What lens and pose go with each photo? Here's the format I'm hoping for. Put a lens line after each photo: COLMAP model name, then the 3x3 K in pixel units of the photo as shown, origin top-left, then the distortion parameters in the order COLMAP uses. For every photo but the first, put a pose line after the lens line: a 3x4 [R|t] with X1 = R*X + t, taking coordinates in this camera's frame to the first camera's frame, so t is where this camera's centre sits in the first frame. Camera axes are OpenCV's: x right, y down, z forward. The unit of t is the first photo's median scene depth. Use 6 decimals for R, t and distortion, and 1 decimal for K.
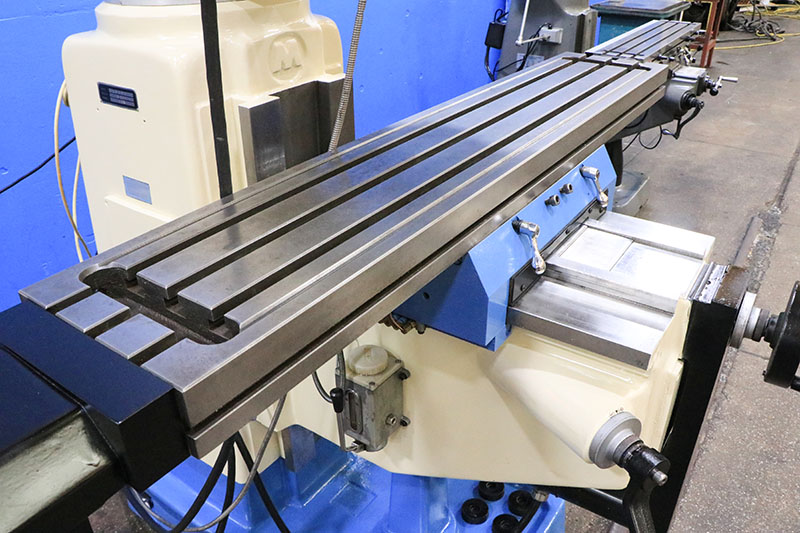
lens RADIAL K [[651.1, 0, 400.0], [0, 651.1, 266.5], [0, 0, 1]] dist [-0.186242, 0.156294]
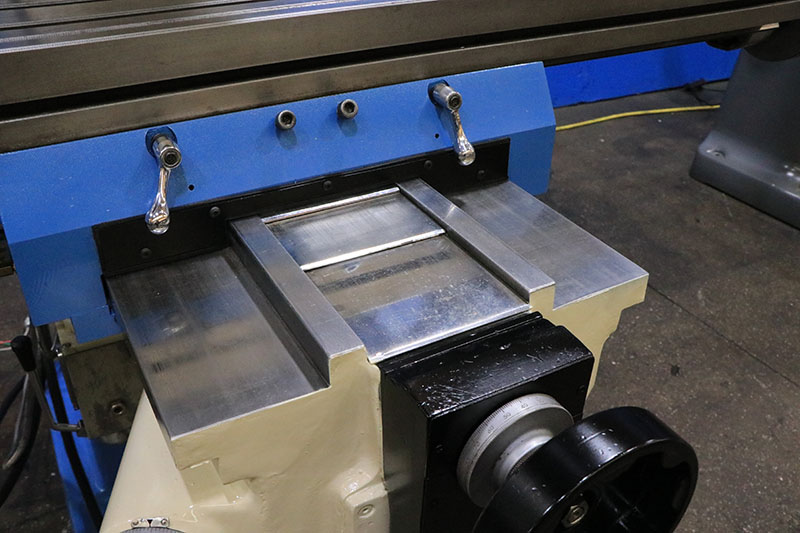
lens RADIAL K [[745.7, 0, 400.0], [0, 745.7, 266.5], [0, 0, 1]] dist [-0.086525, 0.001024]
pose [[0.900098, 0.271999, -0.340354, 0.476103], [-0.247088, 0.962094, 0.115425, -0.065599], [0.358848, -0.019796, 0.933186, 0.369002]]
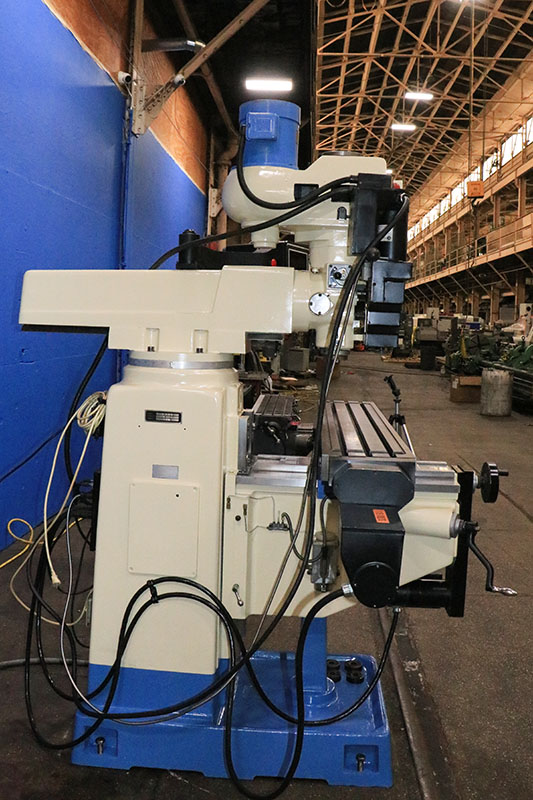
lens RADIAL K [[697.6, 0, 267.4], [0, 697.6, 375.5], [0, 0, 1]] dist [-0.097759, 0.011171]
pose [[0.850847, 0.008603, 0.525343, -1.266671], [0.214168, 0.907351, -0.361727, 0.407948], [-0.479783, 0.420286, 0.770174, -0.729064]]
